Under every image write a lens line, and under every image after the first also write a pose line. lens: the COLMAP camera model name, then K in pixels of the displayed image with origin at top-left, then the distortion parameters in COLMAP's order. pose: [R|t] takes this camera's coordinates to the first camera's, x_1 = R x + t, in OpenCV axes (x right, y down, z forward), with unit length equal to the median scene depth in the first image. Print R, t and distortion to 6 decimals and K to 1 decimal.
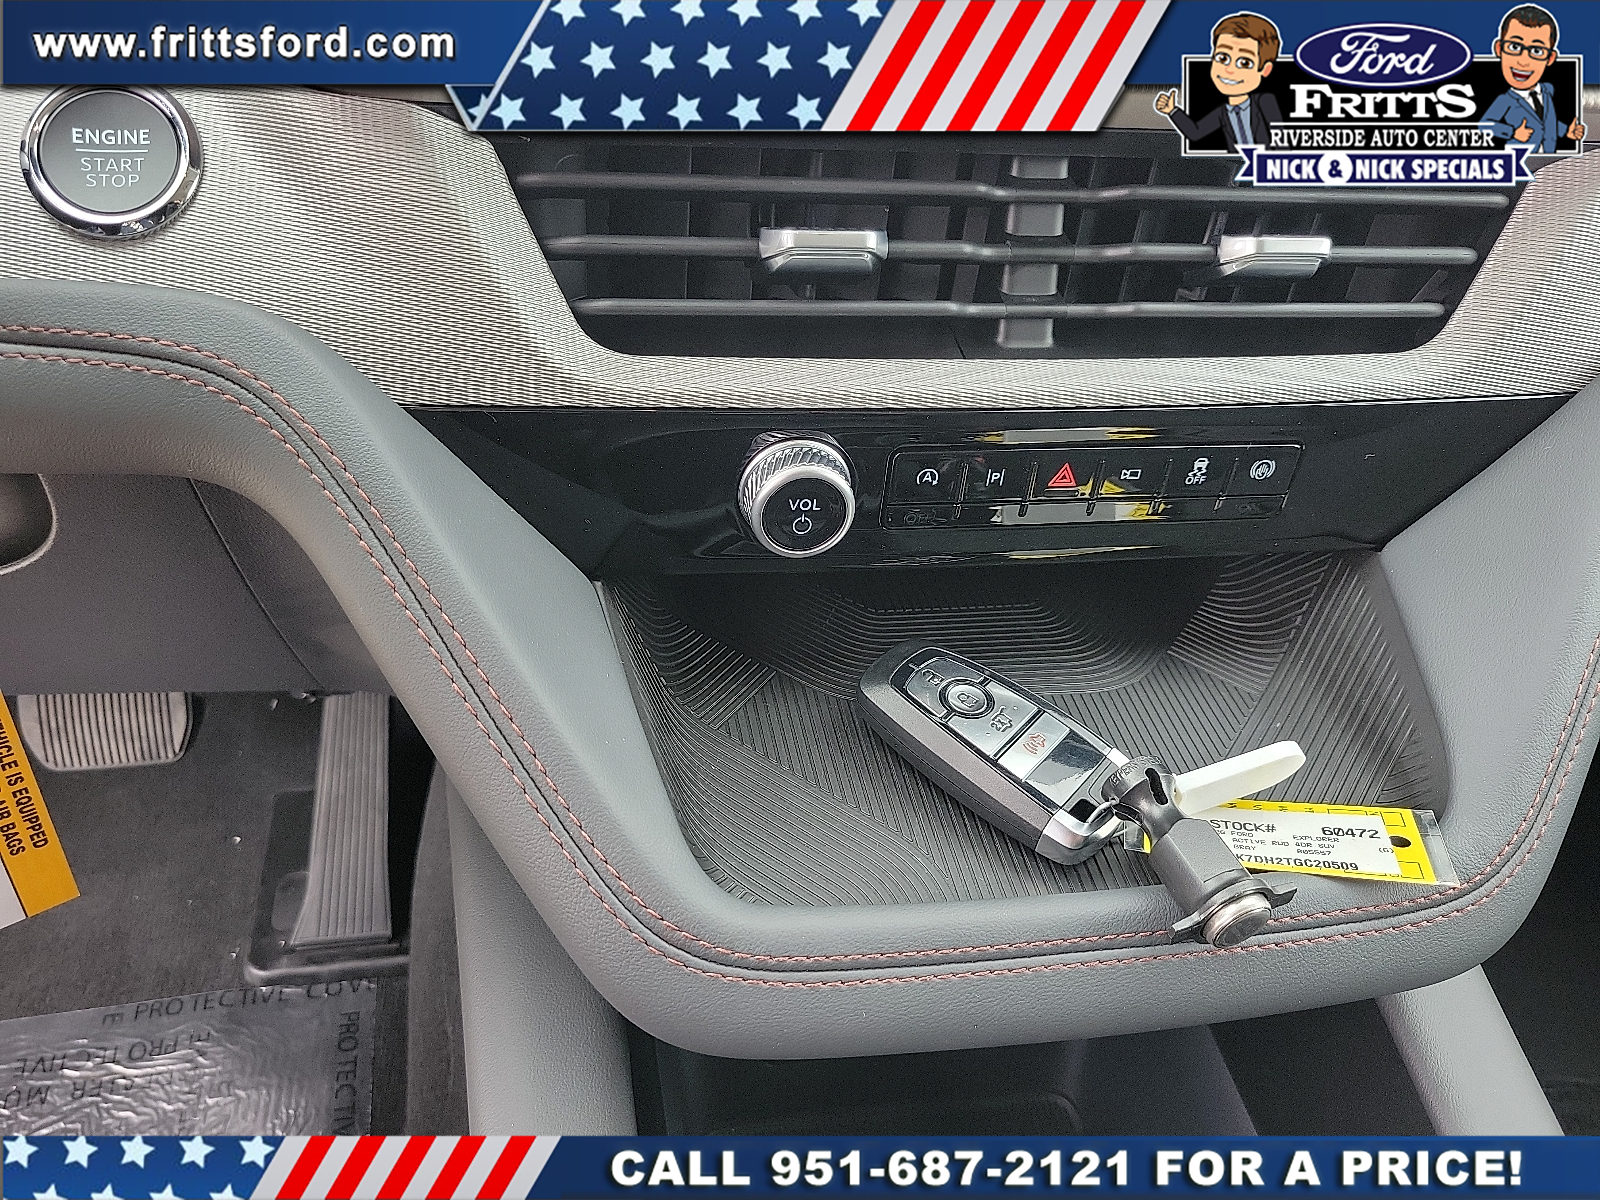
lens RADIAL K [[1194.7, 0, 795.1], [0, 1194.7, 589.7], [0, 0, 1]] dist [0.008426, 0.002345]
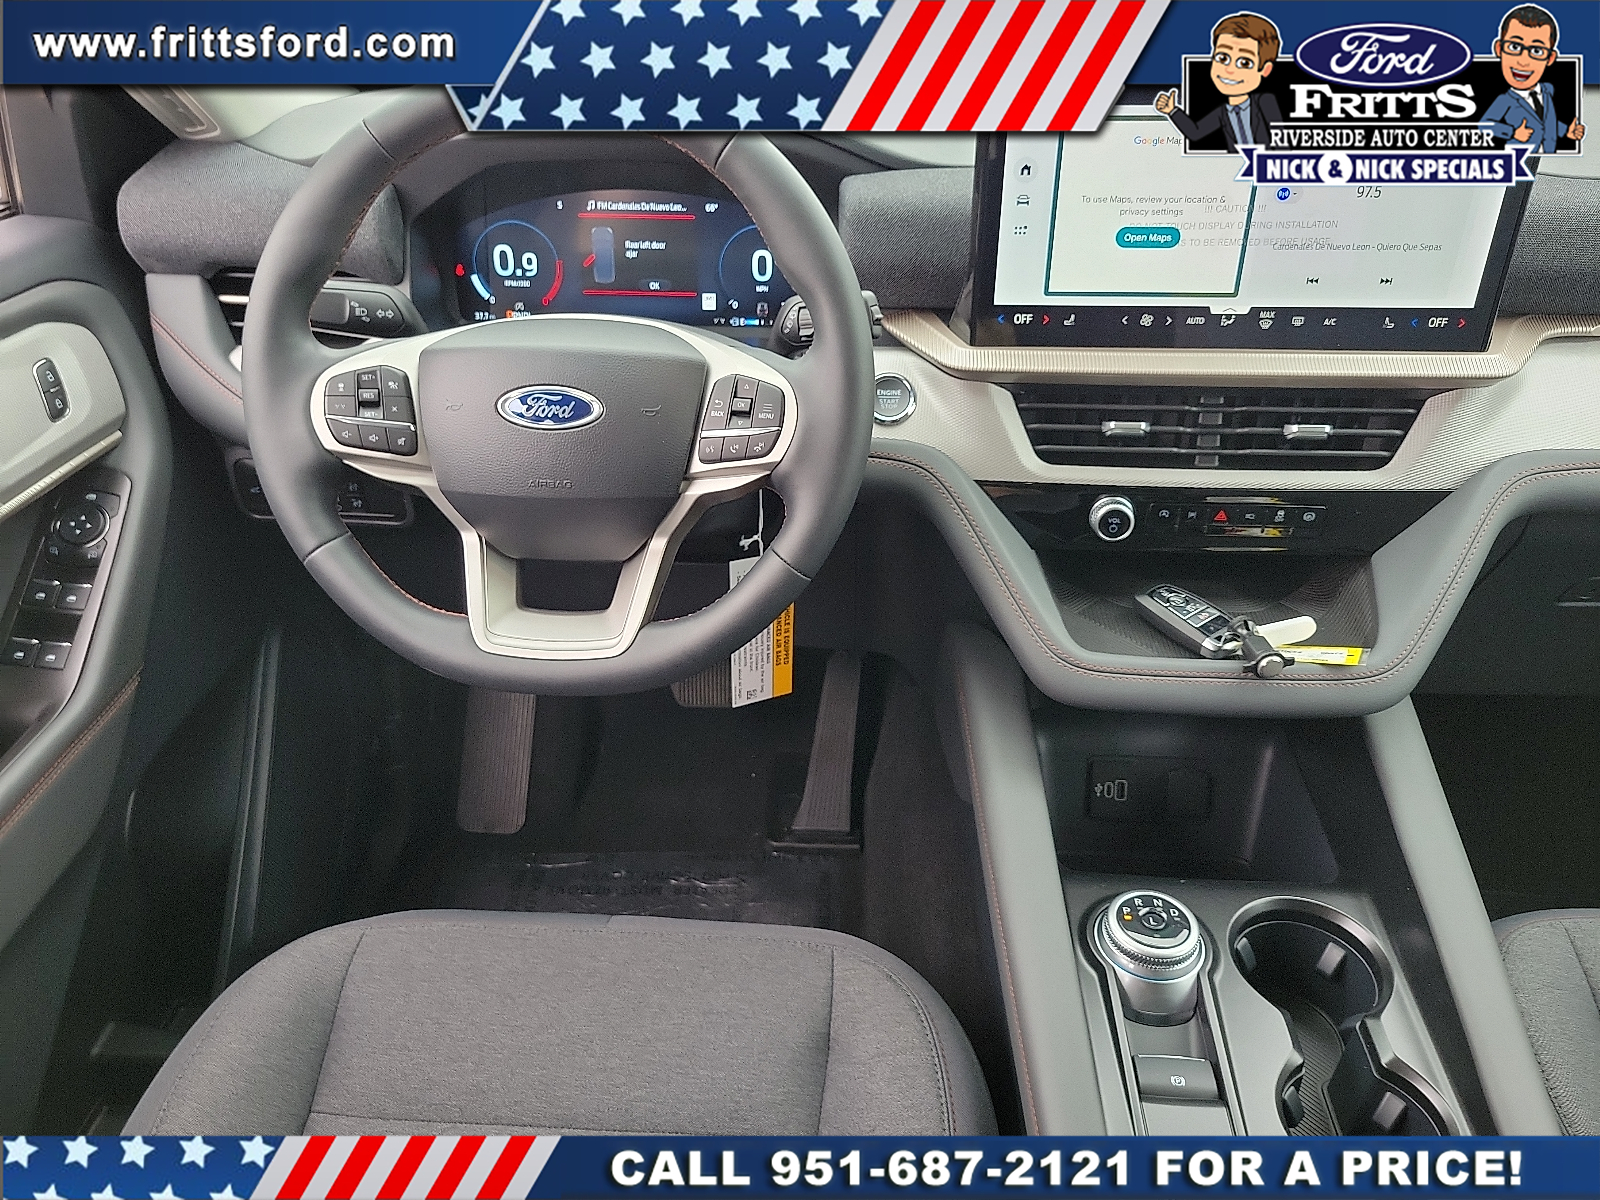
lens RADIAL K [[1250.8, 0, 800.0], [0, 1250.8, 600.0], [0, 0, 1]] dist [0.037149, 0.000376]
pose [[0.966786, 0.043369, -0.251879, 0.039297], [-0.075533, 0.989961, -0.119465, 0.485730], [0.244169, 0.134522, 0.960357, -1.822925]]
